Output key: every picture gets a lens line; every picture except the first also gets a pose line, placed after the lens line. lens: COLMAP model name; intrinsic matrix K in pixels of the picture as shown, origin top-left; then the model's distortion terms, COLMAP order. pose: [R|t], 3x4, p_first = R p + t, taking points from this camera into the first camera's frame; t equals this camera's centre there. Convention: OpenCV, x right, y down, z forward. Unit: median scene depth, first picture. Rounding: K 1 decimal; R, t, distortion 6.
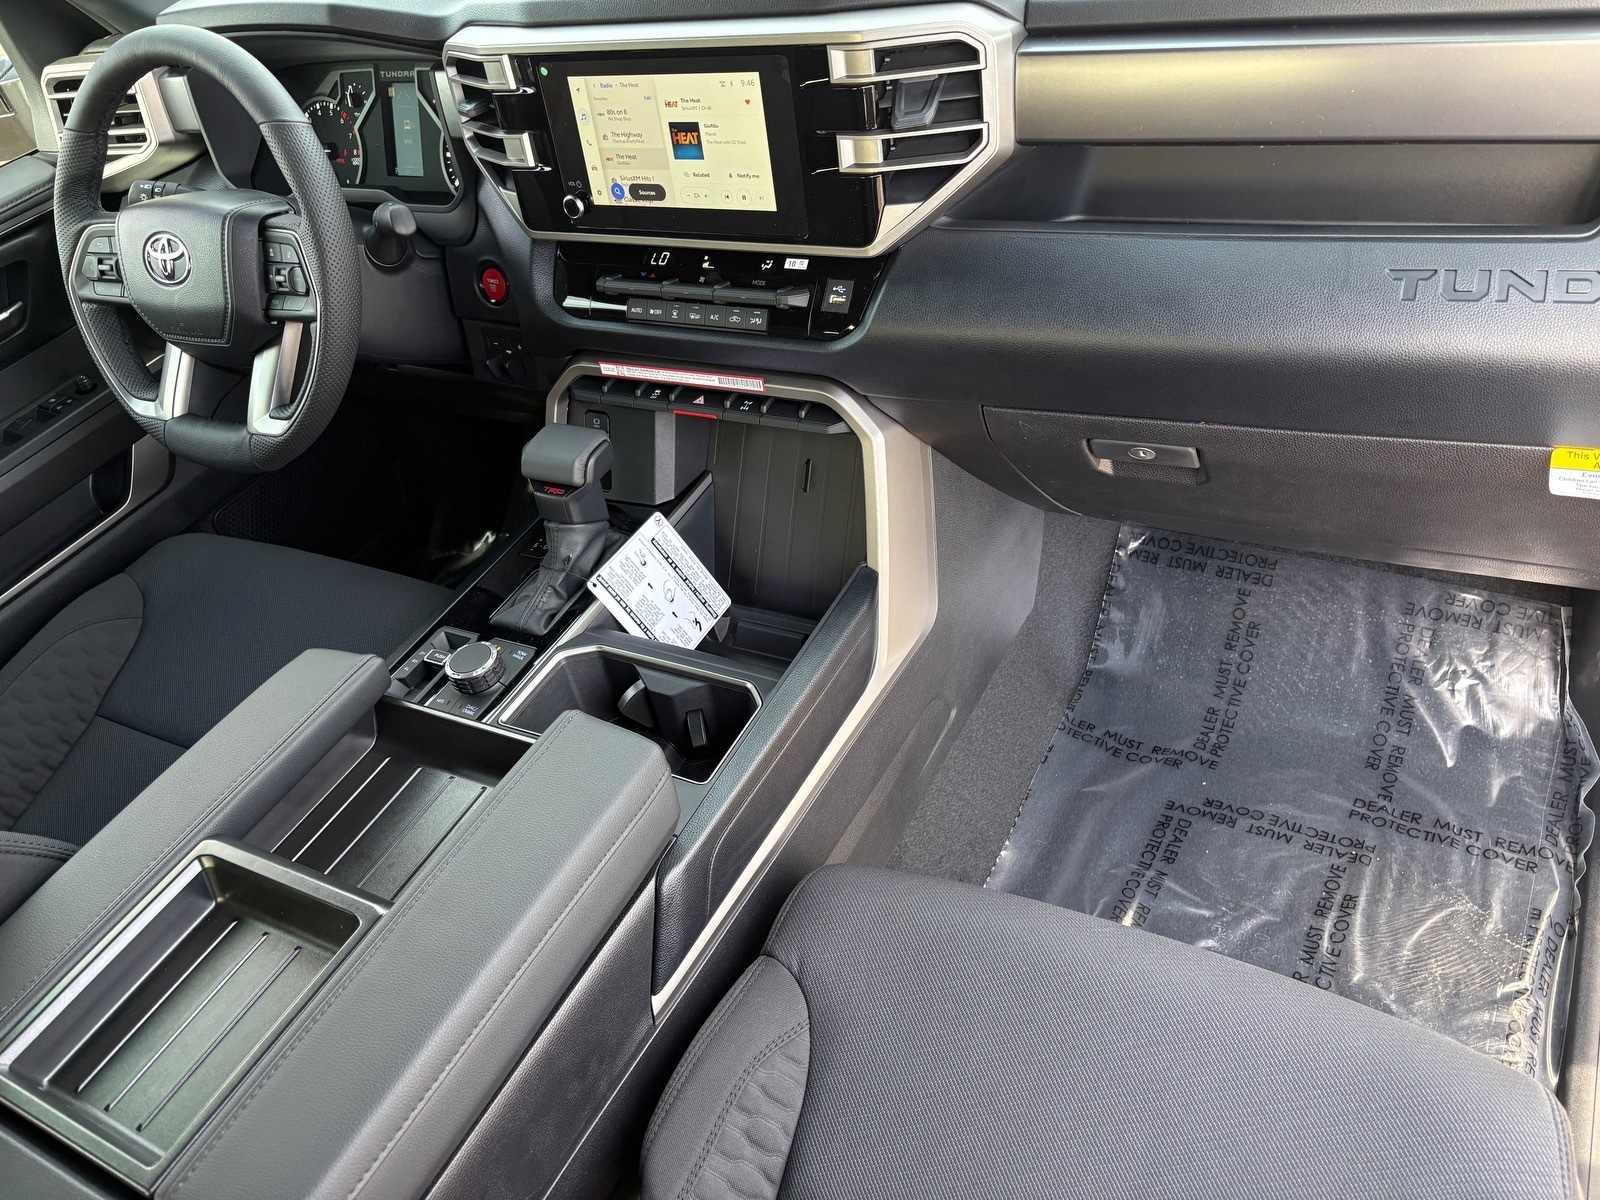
lens RADIAL K [[1226.5, 0, 794.2], [0, 1226.5, 618.0], [0, 0, 1]] dist [0.064088, -0.121765]
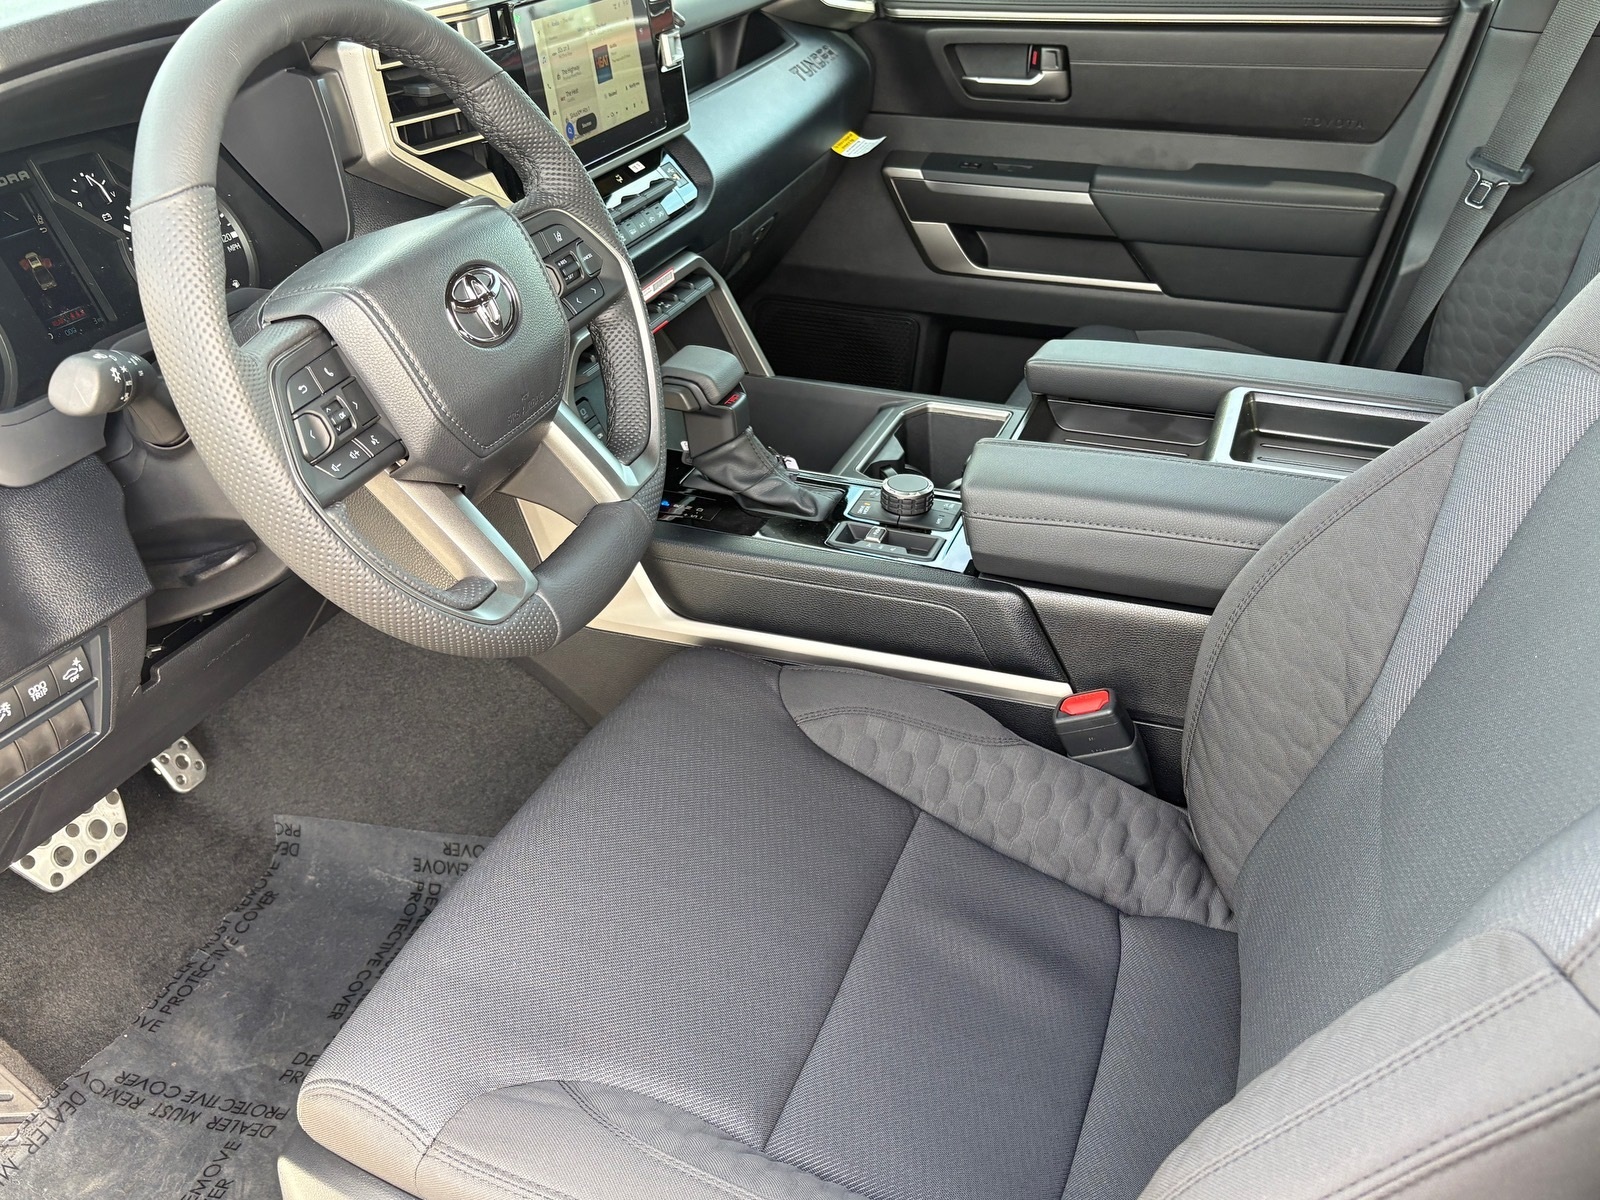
lens RADIAL K [[1422.8, 0, 796.5], [0, 1422.8, 610.2], [0, 0, 1]] dist [0.006314, 0.010332]
pose [[-0.141125, -0.330397, 0.933232, -1.335570], [0.666766, 0.665080, 0.336291, -0.341964], [-0.731784, 0.669706, 0.126438, 0.948240]]
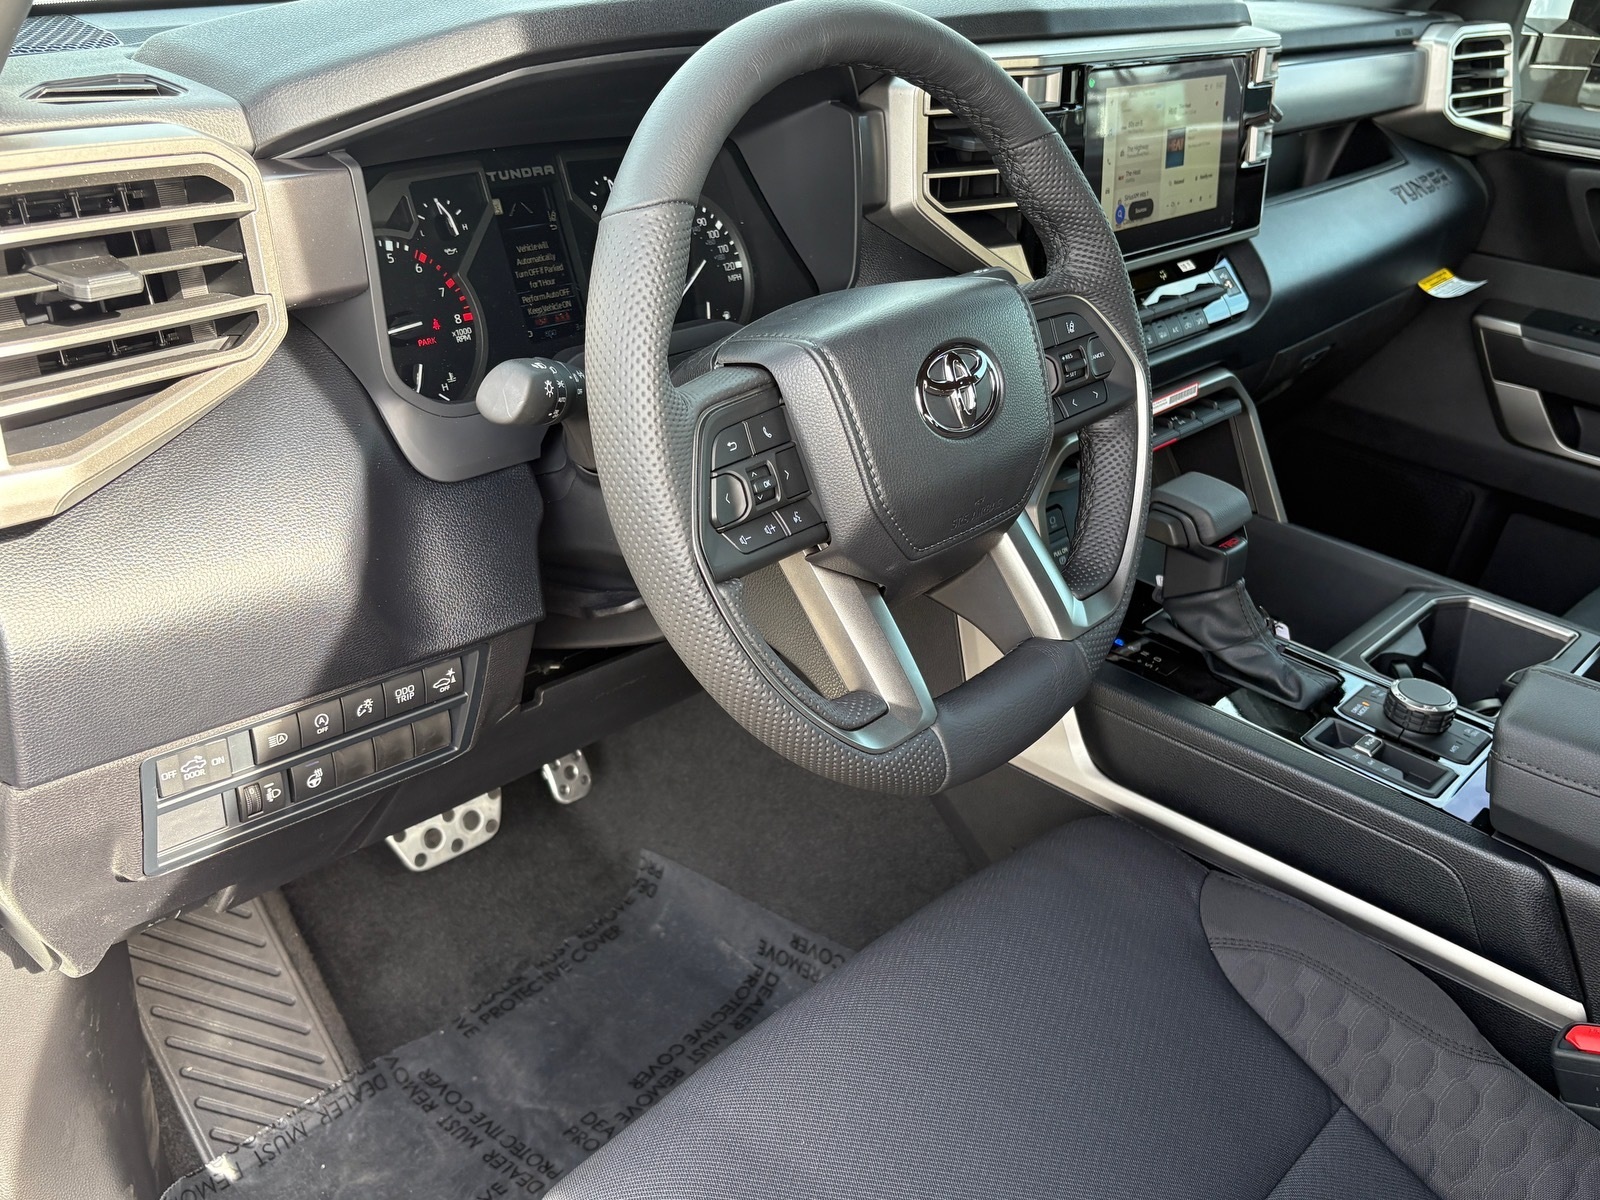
lens RADIAL K [[1433.5, 0, 800.0], [0, 1433.5, 600.0], [0, 0, 1]] dist [0.098279, -0.221680]
pose [[0.227606, -0.259155, 0.938634, -1.211156], [0.542499, 0.834229, 0.098780, -0.330875], [-0.808635, 0.486725, 0.330466, 0.946227]]
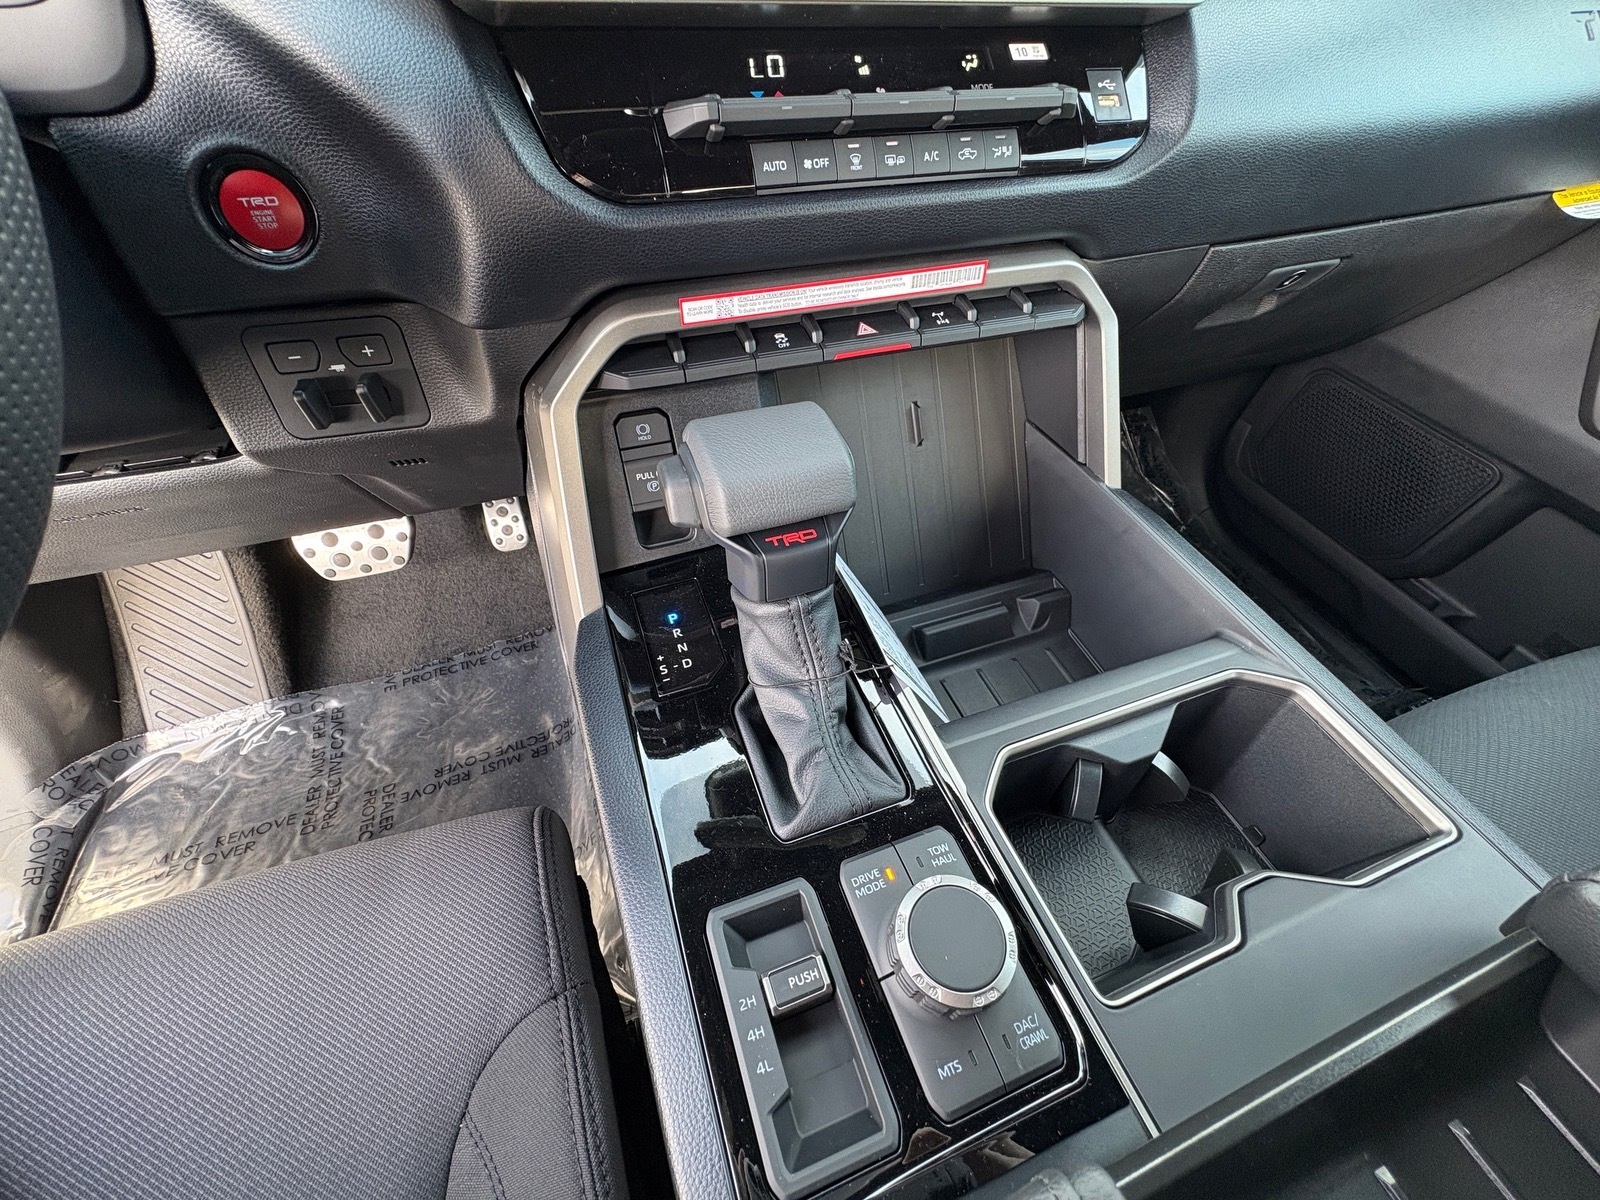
lens RADIAL K [[639.3, 0, 800.0], [0, 639.3, 600.0], [0, 0, 1]] dist [0.001185, 0.000210]
pose [[0.641827, -0.409098, 0.648612, -0.380103], [0.368798, 0.906246, 0.206655, -0.136111], [-0.672344, 0.106570, 0.732528, 0.823395]]
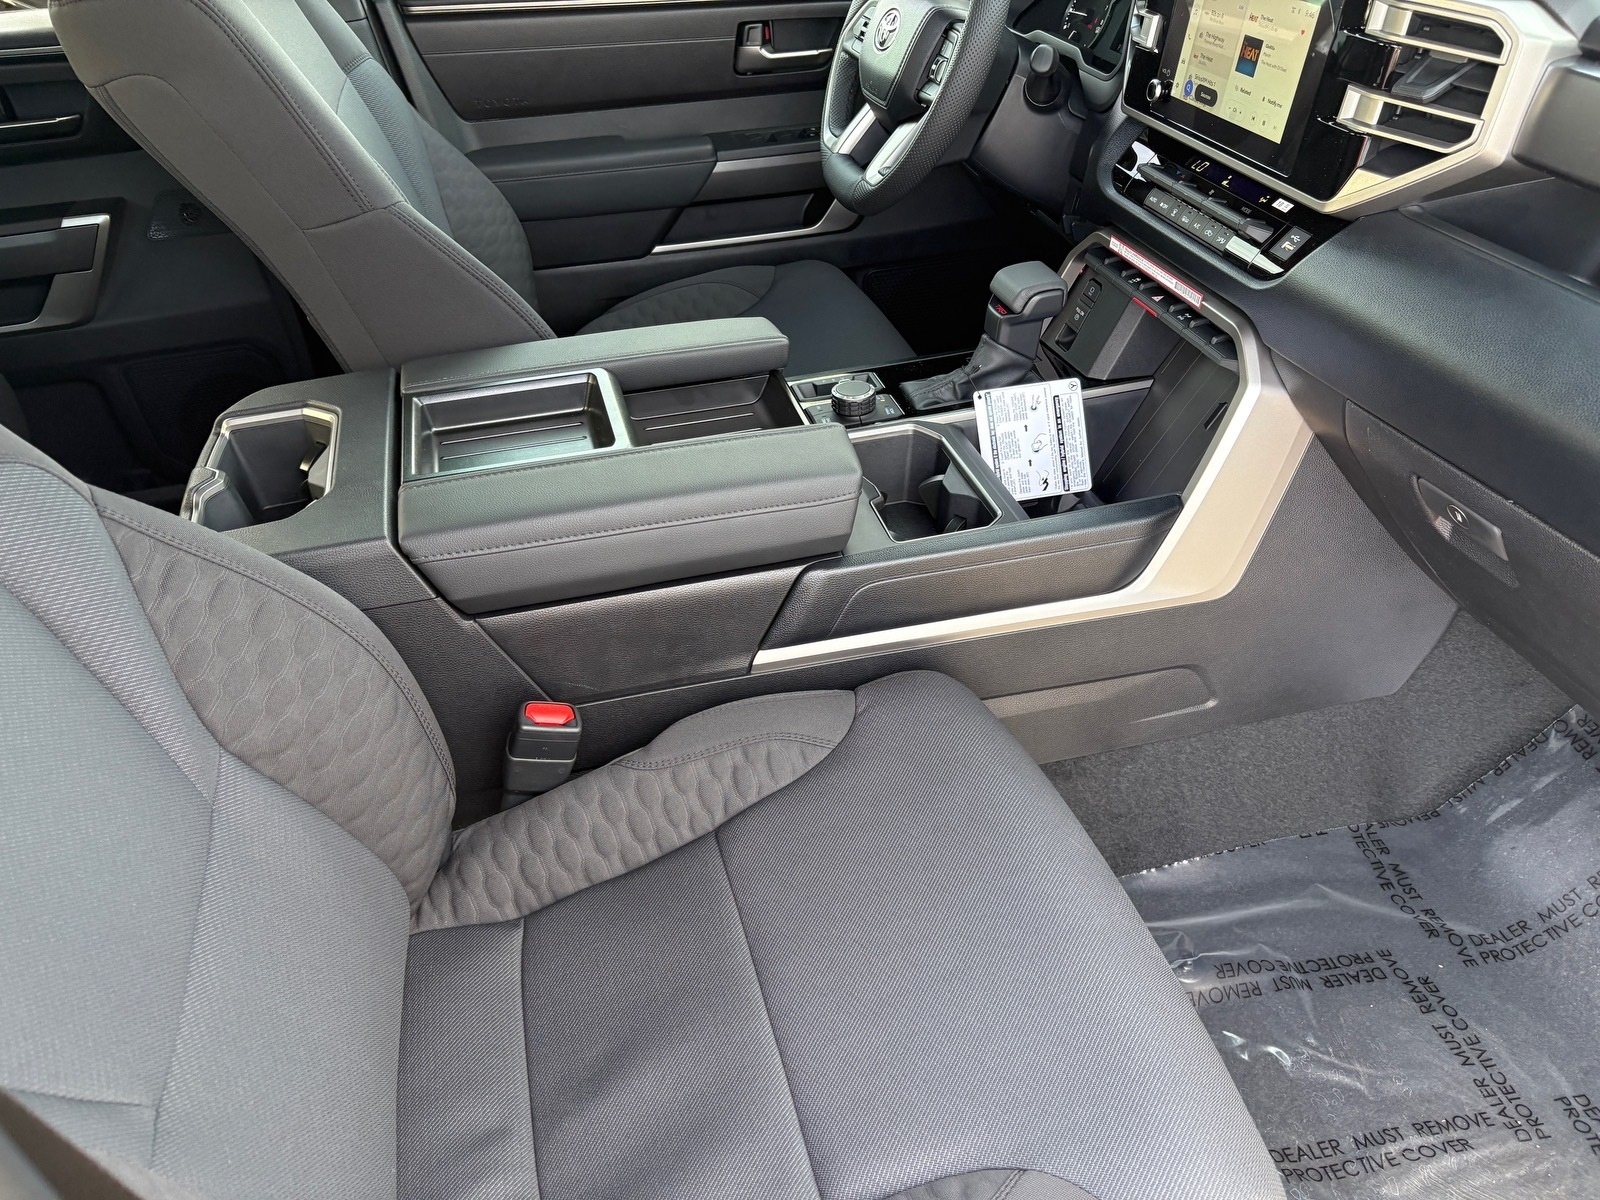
lens RADIAL K [[1216.9, 0, 767.6], [0, 1216.9, 606.1], [0, 0, 1]] dist [0.007329, -0.012873]
pose [[0.660427, 0.553465, -0.507457, 0.397497], [-0.545243, 0.818127, 0.182698, 0.033924], [0.516281, 0.156029, 0.842086, -0.025785]]
